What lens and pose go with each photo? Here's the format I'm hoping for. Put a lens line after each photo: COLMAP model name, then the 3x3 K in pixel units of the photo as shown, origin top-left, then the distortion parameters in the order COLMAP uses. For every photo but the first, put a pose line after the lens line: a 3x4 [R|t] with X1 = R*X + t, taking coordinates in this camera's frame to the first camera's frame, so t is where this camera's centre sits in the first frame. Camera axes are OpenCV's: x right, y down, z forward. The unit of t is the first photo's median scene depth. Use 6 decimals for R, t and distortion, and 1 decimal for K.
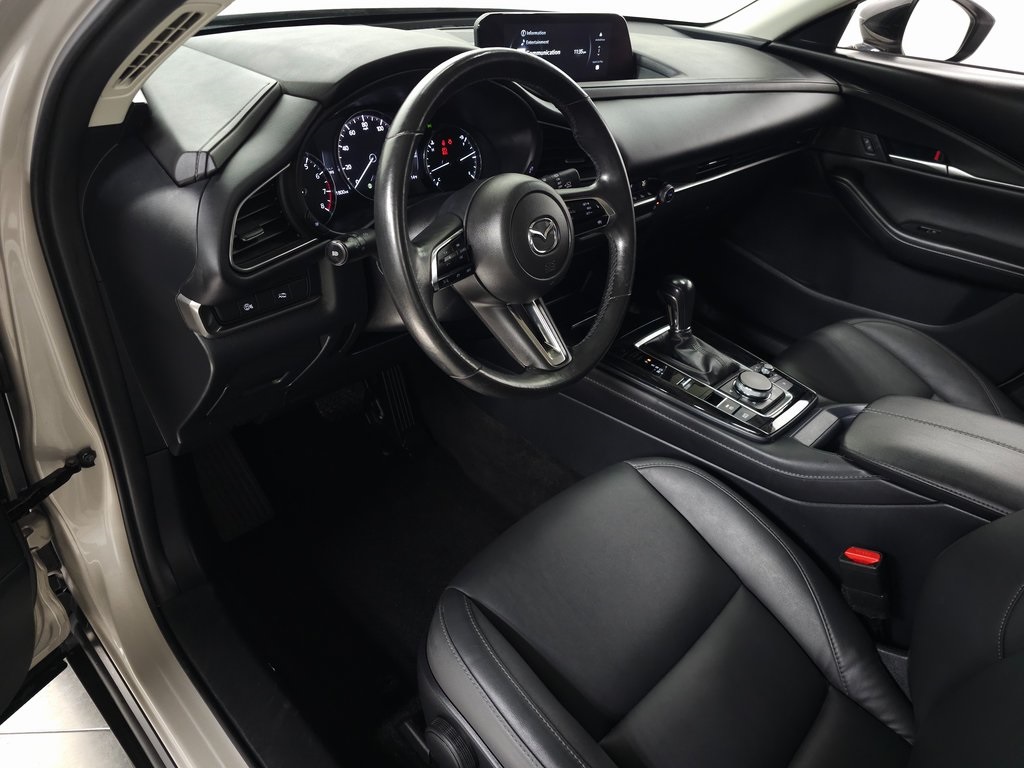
lens RADIAL K [[669.1, 0, 522.0], [0, 669.1, 392.4], [0, 0, 1]] dist [0.010224, -0.006972]
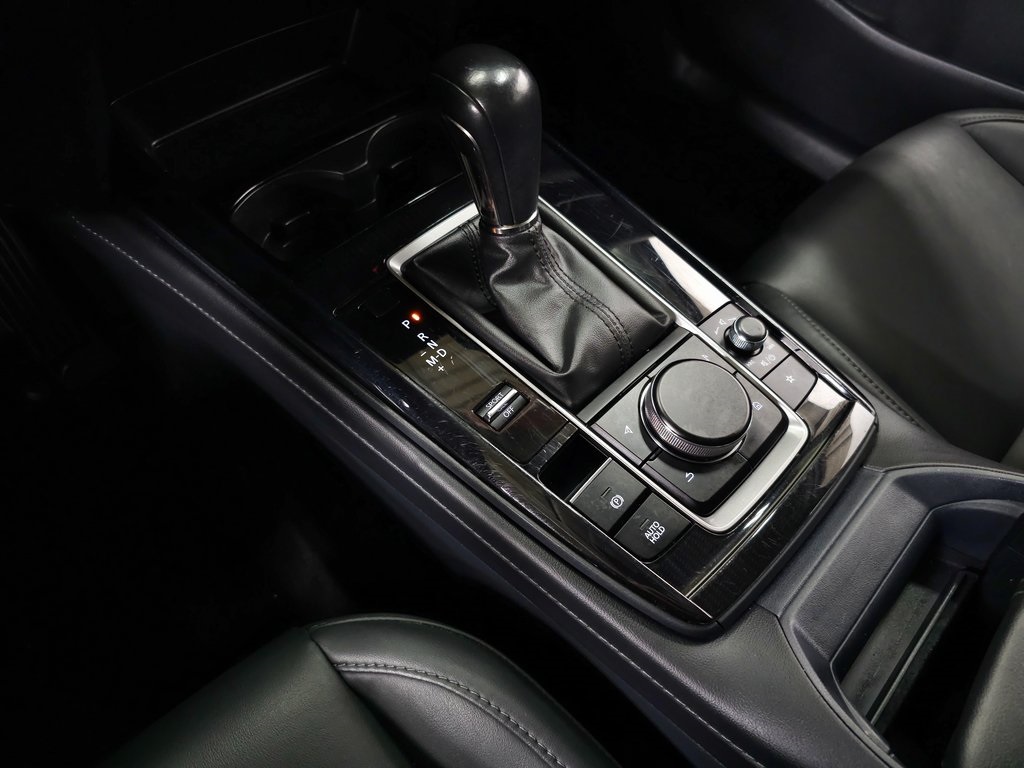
lens RADIAL K [[692.6, 0, 517.5], [0, 692.6, 392.8], [0, 0, 1]] dist [0.027648, -0.039526]
pose [[0.999955, -0.004102, -0.008531, 0.267769], [0.006910, 0.932302, 0.361616, -0.155306], [0.006470, -0.361658, 0.932288, 0.697455]]
